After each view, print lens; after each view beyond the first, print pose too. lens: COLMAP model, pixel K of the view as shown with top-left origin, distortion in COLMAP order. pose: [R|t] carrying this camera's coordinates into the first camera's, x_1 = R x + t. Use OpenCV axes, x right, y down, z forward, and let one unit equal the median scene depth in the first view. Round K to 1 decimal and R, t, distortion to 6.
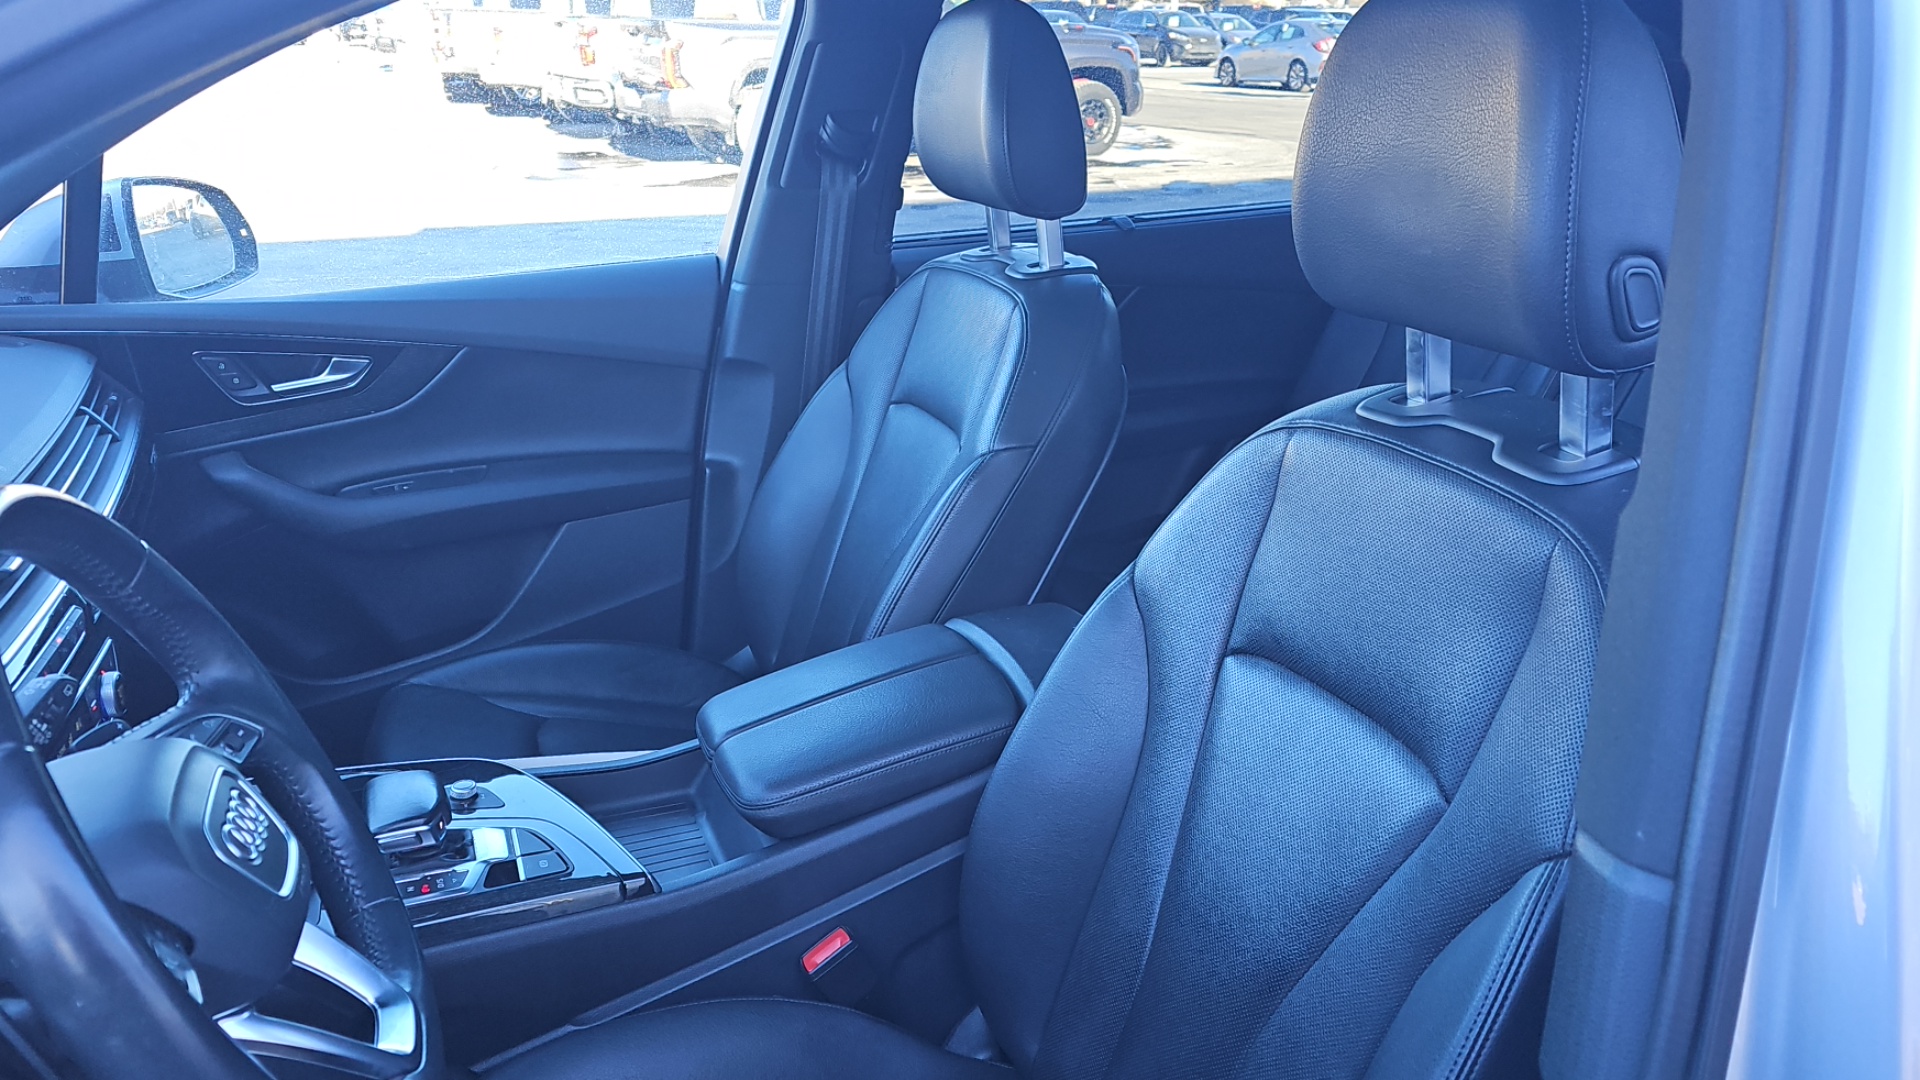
lens RADIAL K [[1363.0, 0, 1002.8], [0, 1363.0, 568.3], [0, 0, 1]] dist [0.087850, -0.079780]
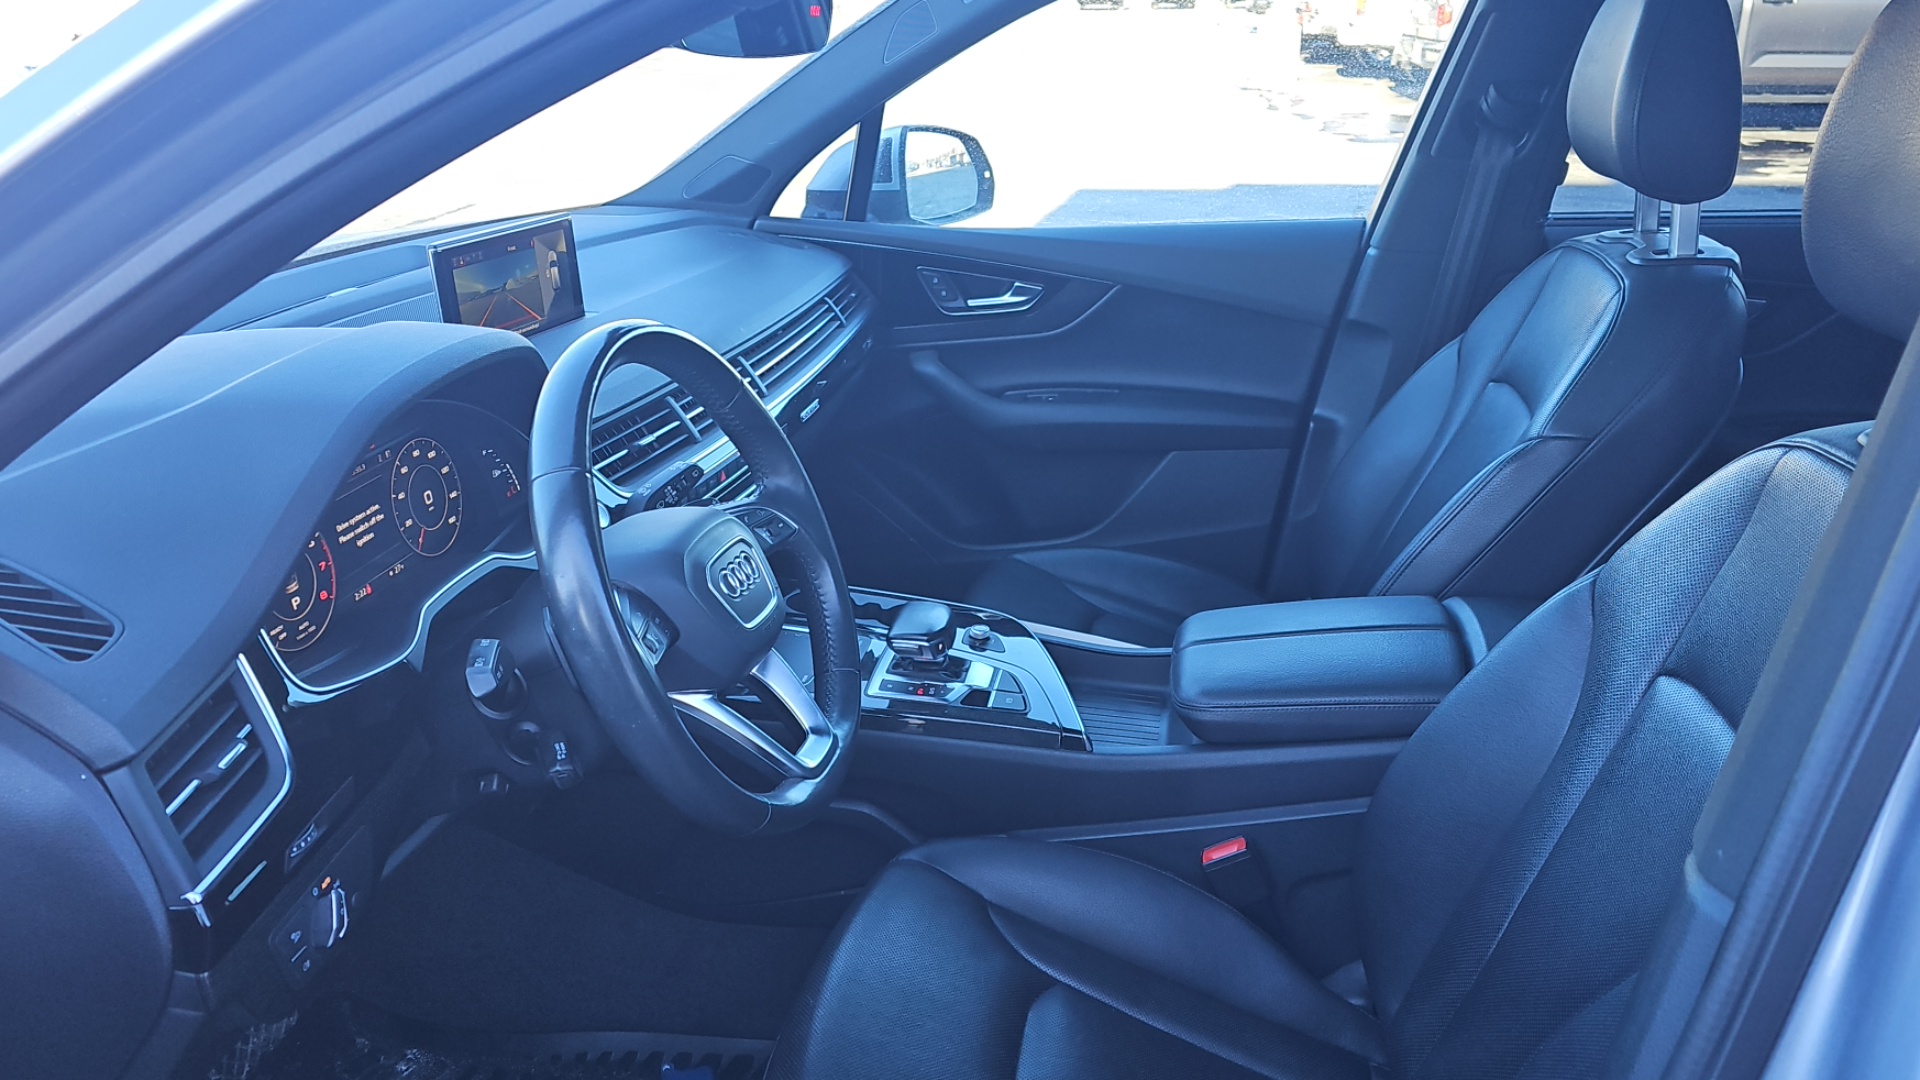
lens RADIAL K [[1363.6, 0, 972.1], [0, 1363.6, 581.7], [0, 0, 1]] dist [0.085570, -0.089447]
pose [[0.836943, 0.212598, -0.504310, 0.146071], [-0.195790, 0.976792, 0.086850, 0.006925], [0.511070, 0.026050, 0.859144, -0.040863]]
